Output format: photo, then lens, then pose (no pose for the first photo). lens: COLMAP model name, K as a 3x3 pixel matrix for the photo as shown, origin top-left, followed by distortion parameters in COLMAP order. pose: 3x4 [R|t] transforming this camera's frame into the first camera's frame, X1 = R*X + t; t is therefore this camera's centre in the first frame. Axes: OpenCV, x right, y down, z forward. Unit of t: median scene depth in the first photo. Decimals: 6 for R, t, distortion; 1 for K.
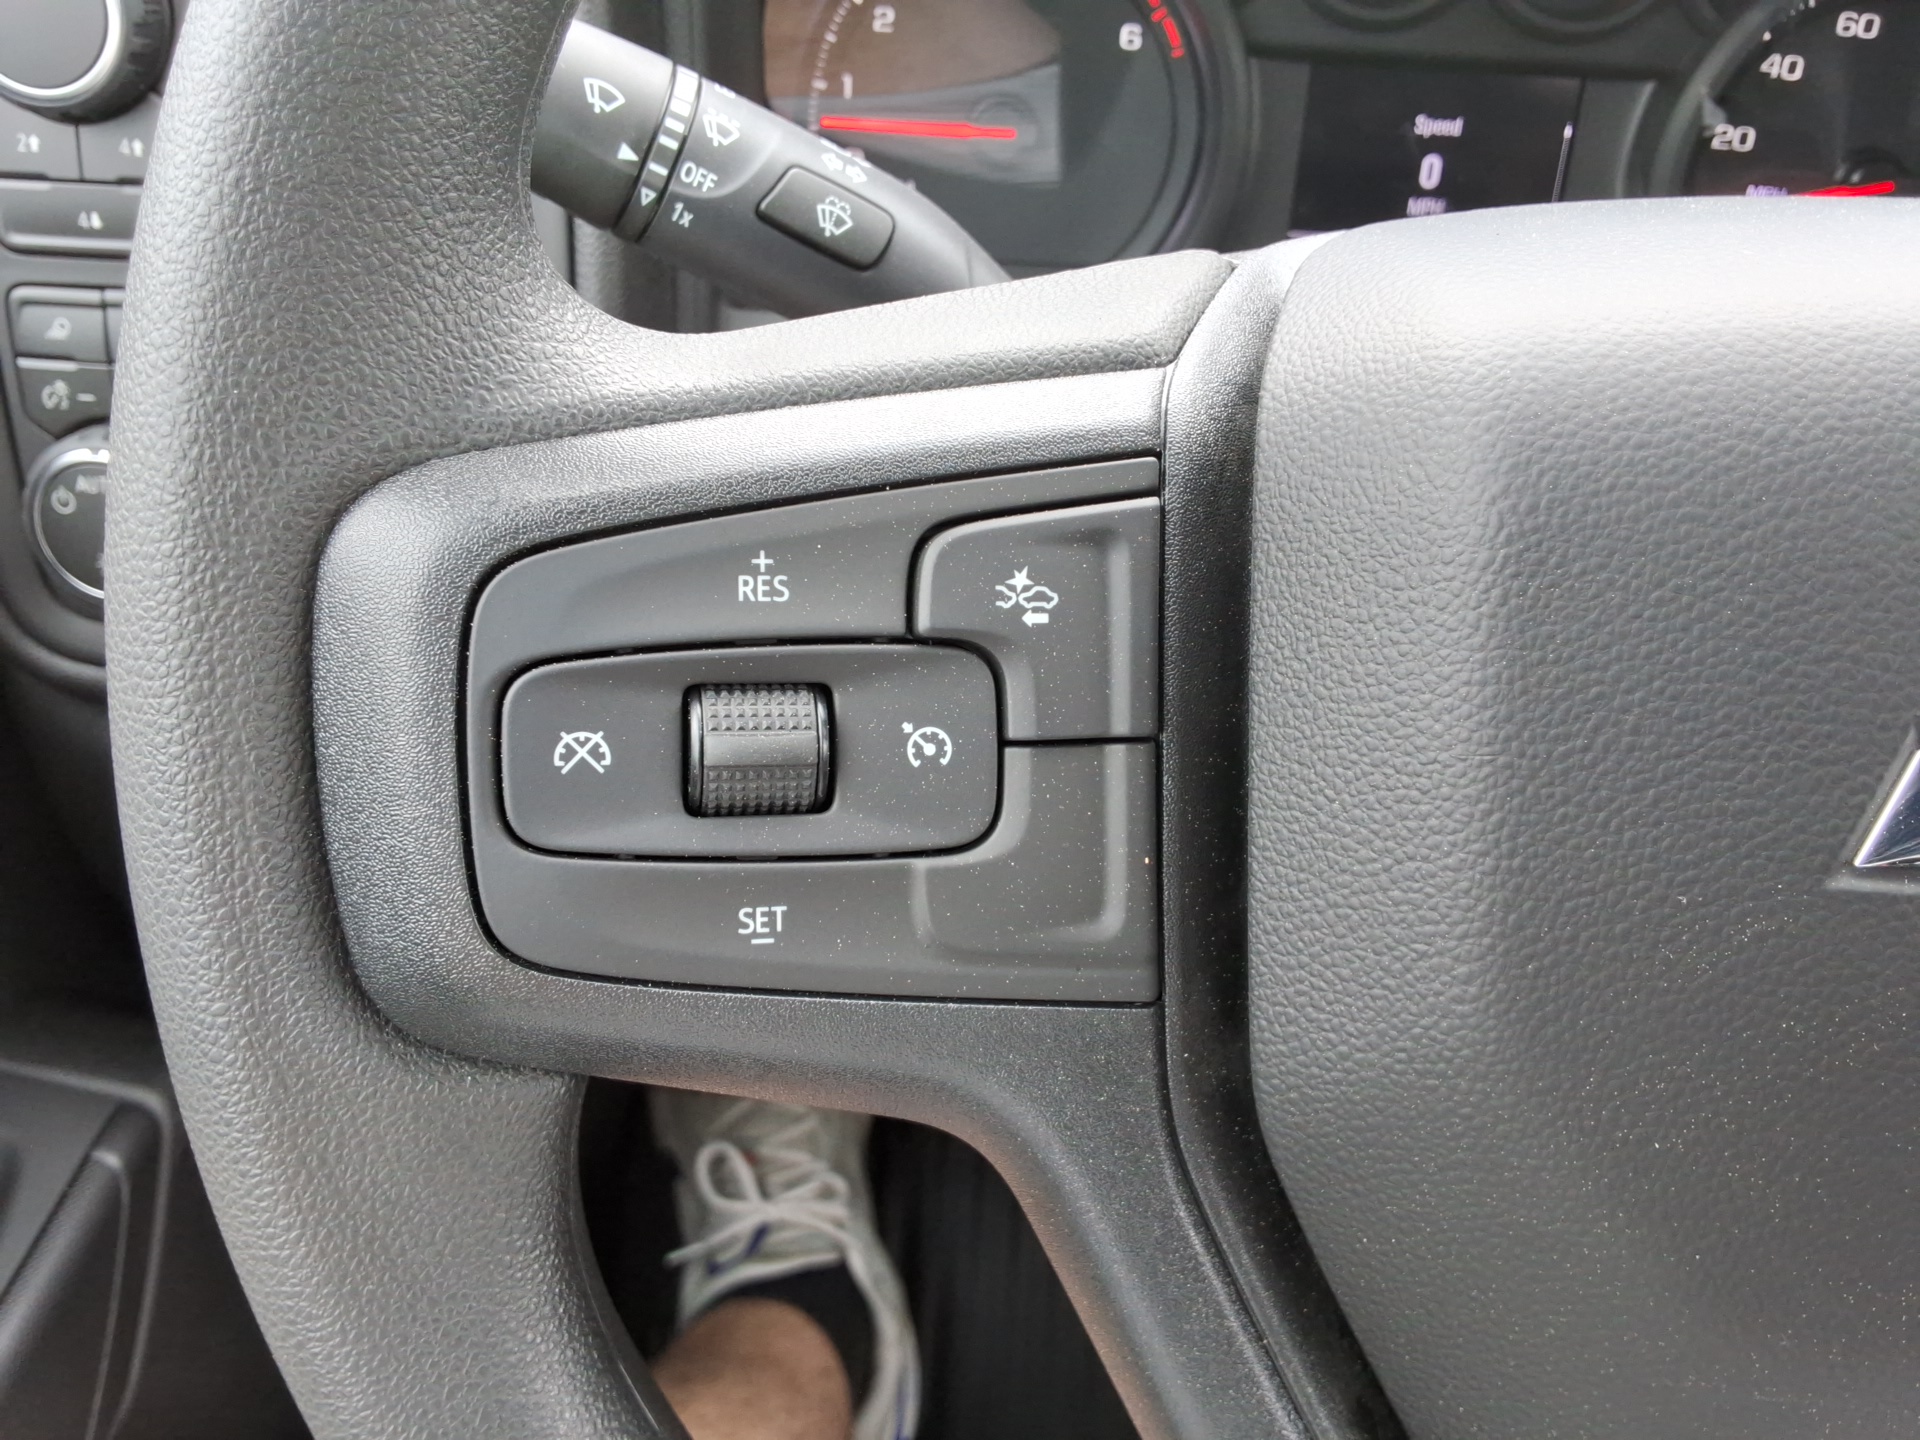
lens RADIAL K [[1541.2, 0, 964.0], [0, 1541.2, 728.6], [0, 0, 1]] dist [0.089062, -0.136173]
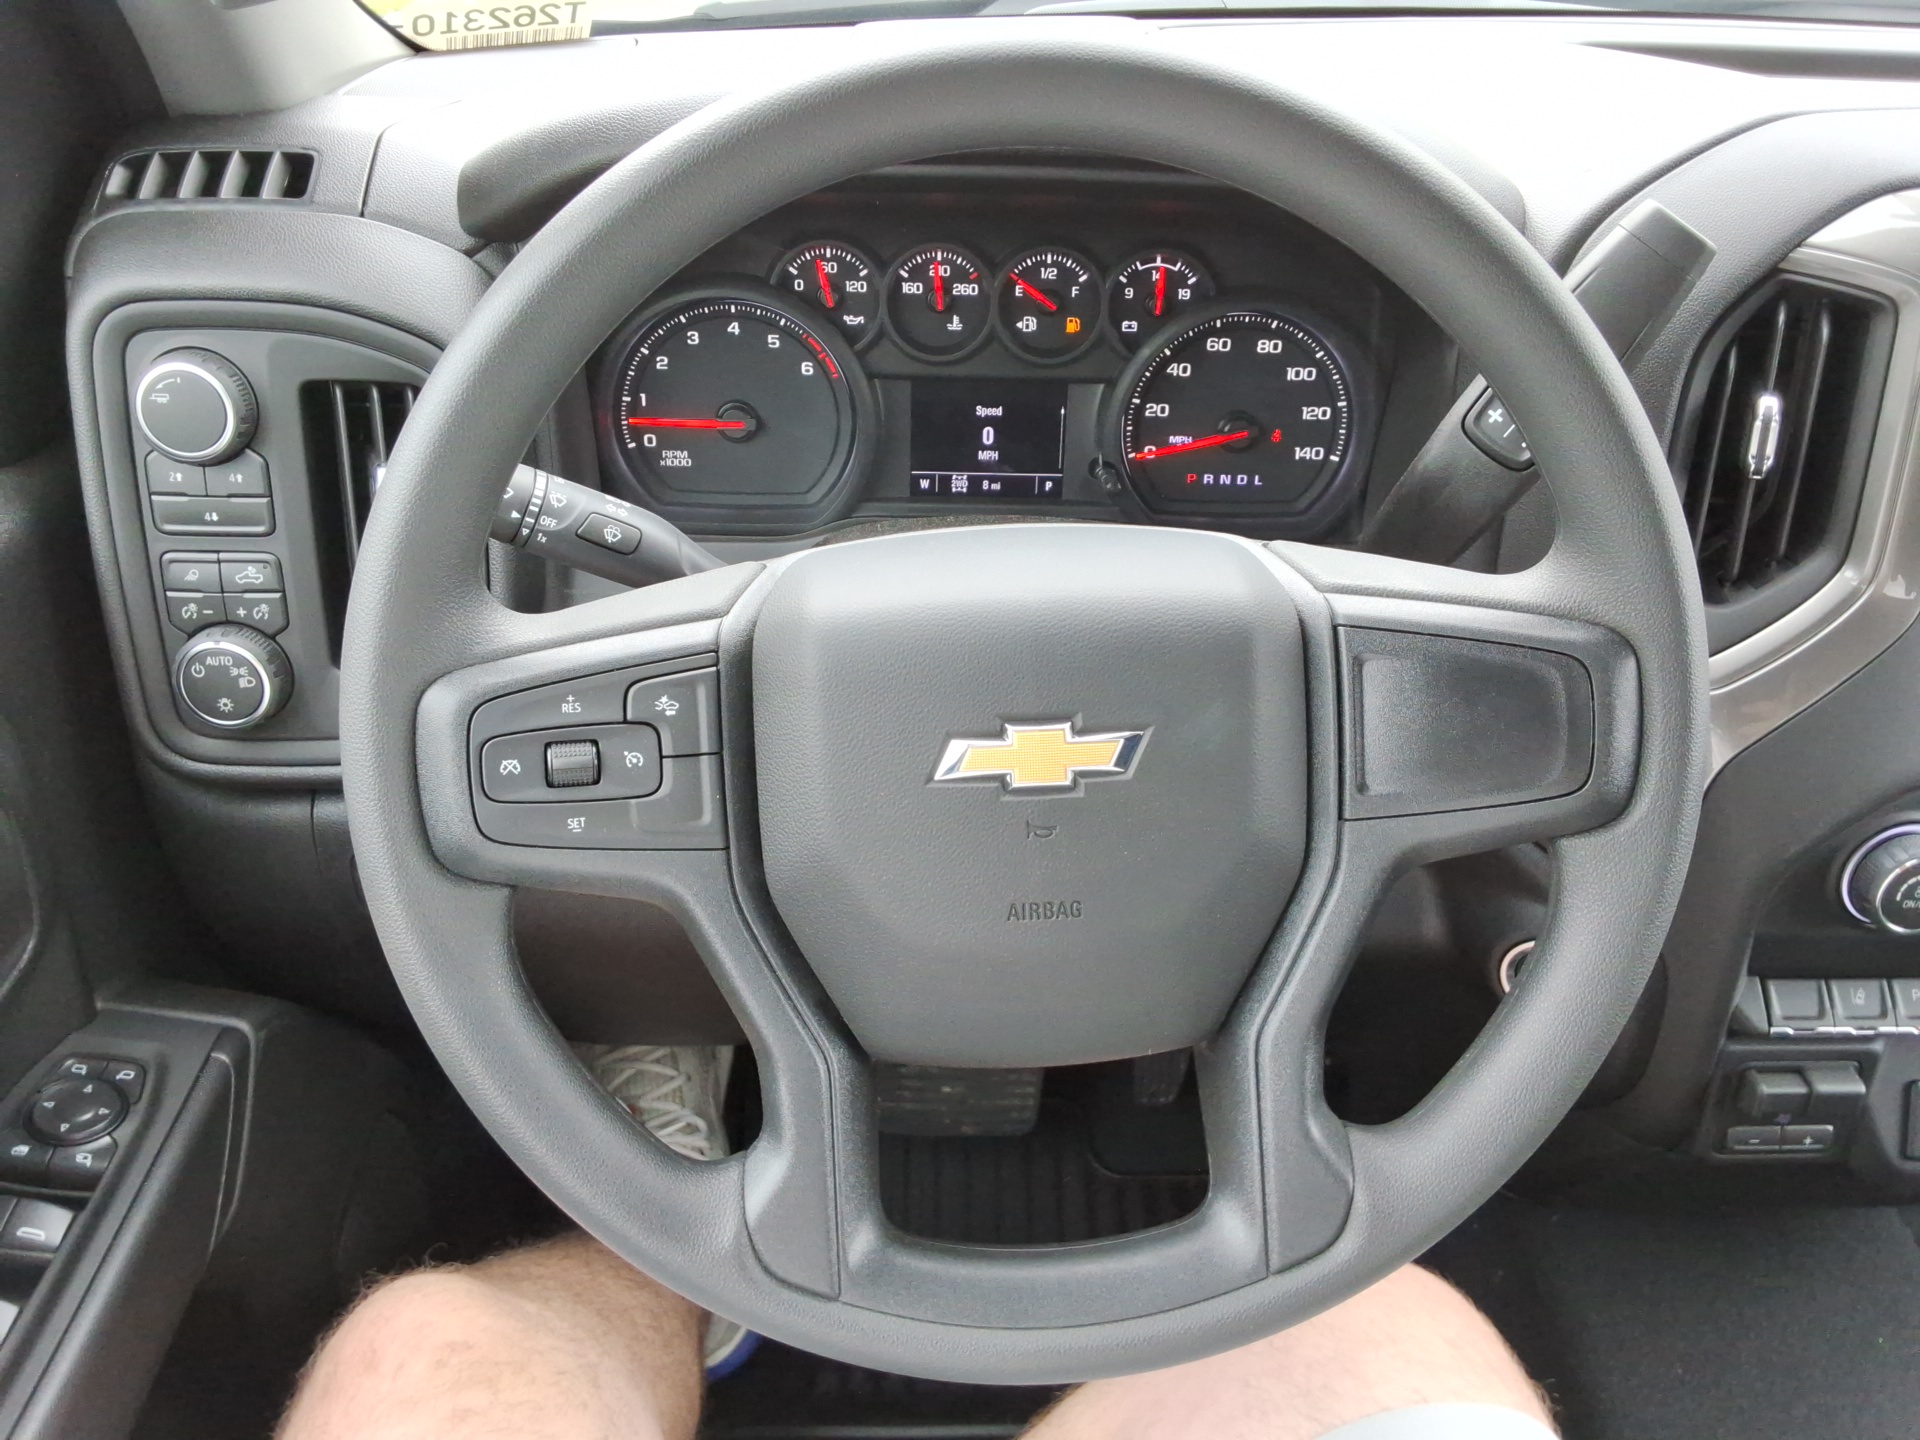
lens RADIAL K [[1541.2, 0, 979.8], [0, 1541.2, 711.4], [0, 0, 1]] dist [0.089062, -0.136173]
pose [[0.995879, -0.055078, 0.072051, 0.275969], [0.059163, 0.996685, -0.055846, 0.080604], [-0.068736, 0.059879, 0.995836, -1.269319]]
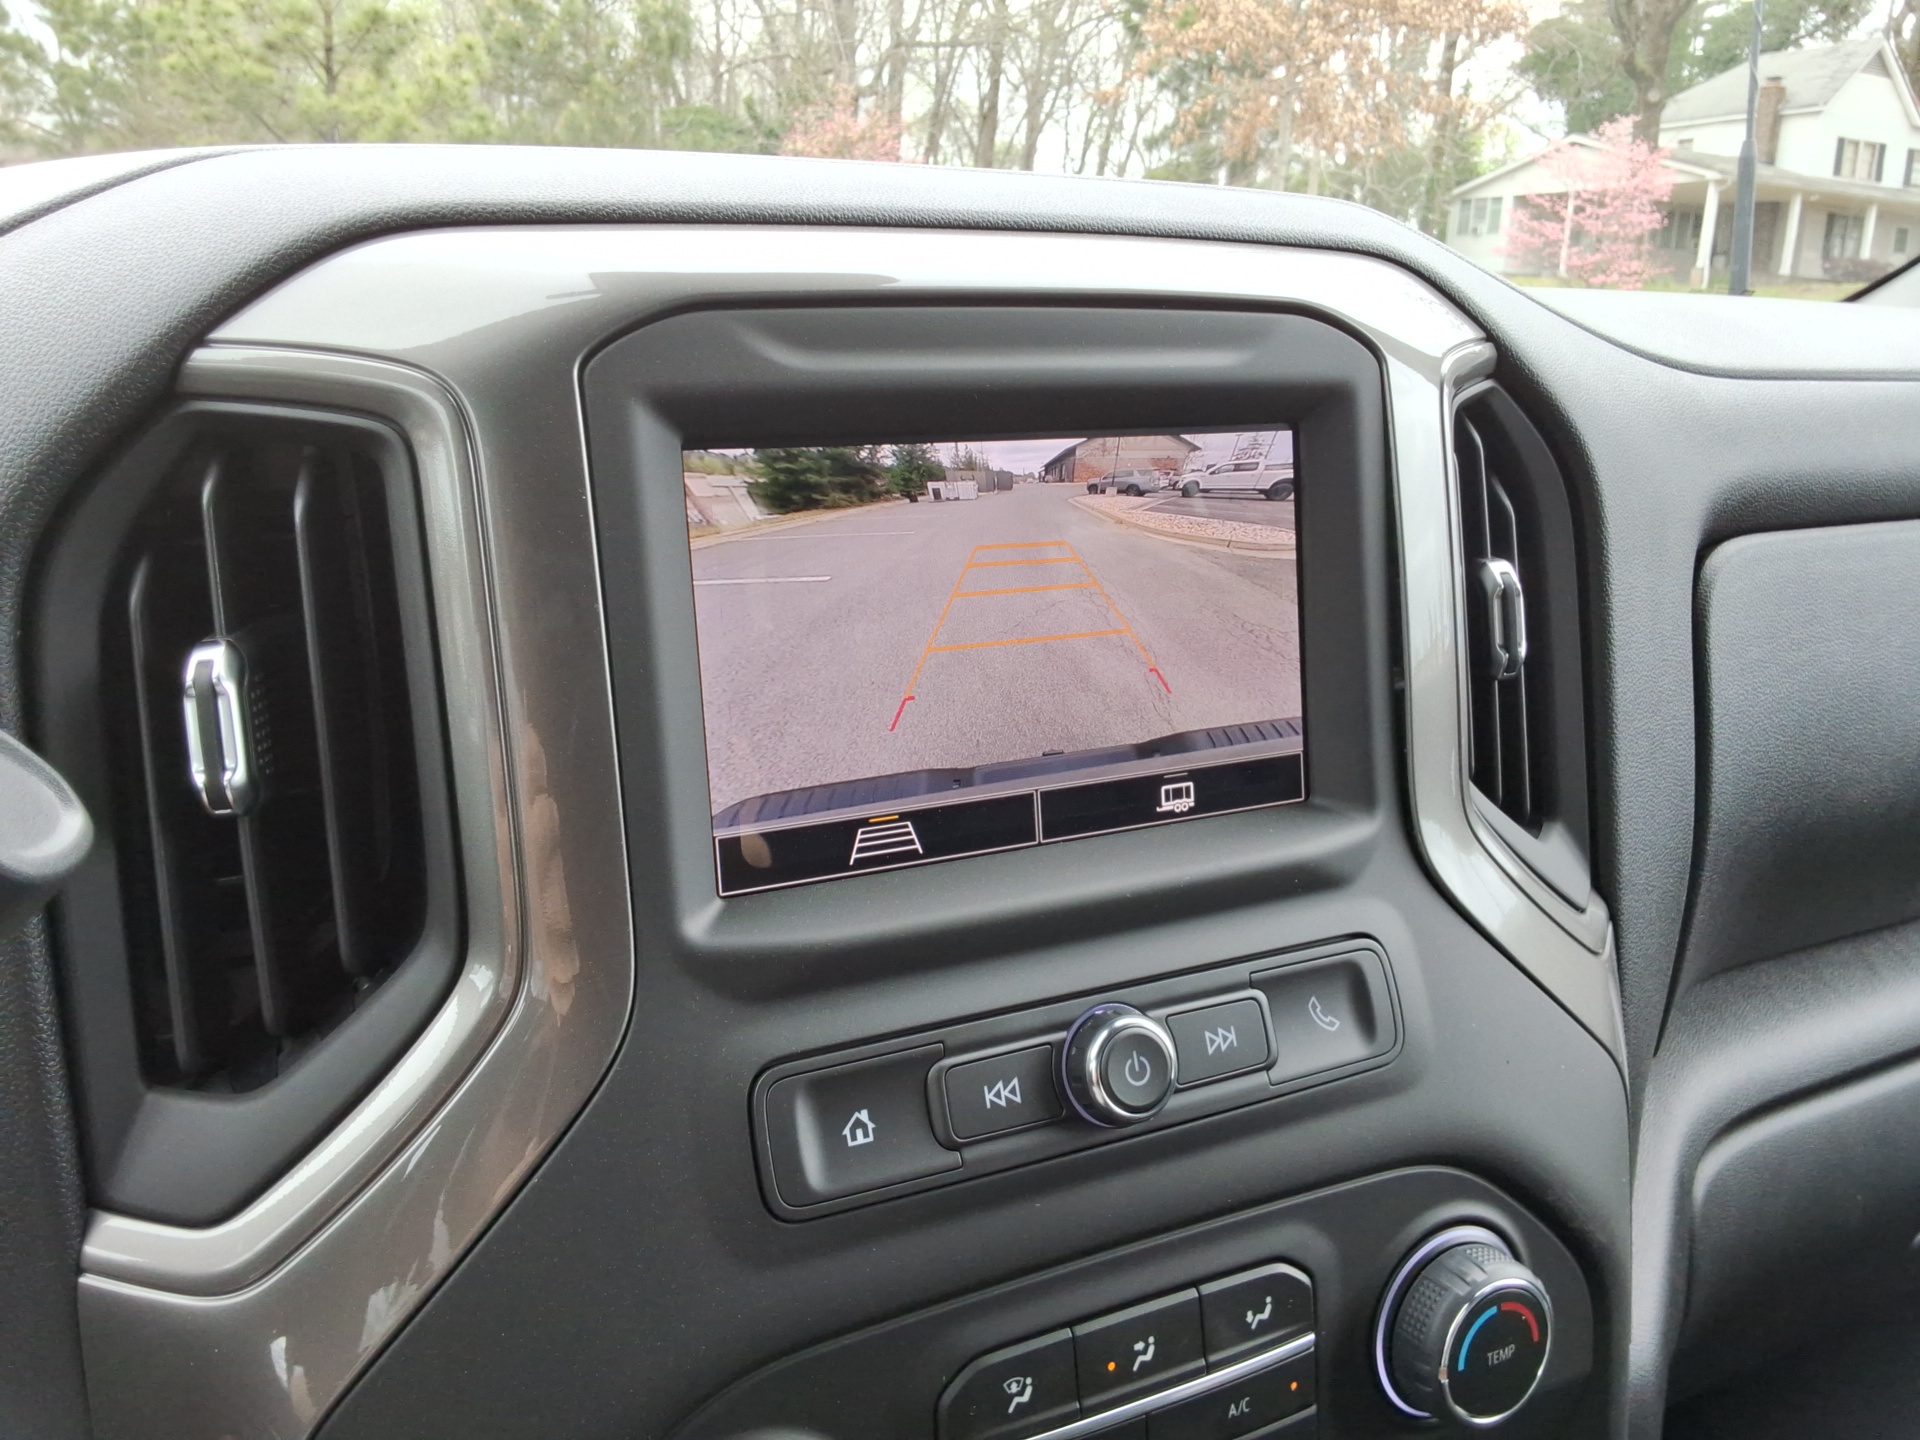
lens RADIAL K [[1541.2, 0, 975.8], [0, 1541.2, 713.4], [0, 0, 1]] dist [0.089062, -0.136173]
pose [[0.863505, -0.154143, 0.480208, 1.737040], [0.309321, 0.913906, -0.262861, 0.053752], [-0.398347, 0.375520, 0.836842, -0.036729]]
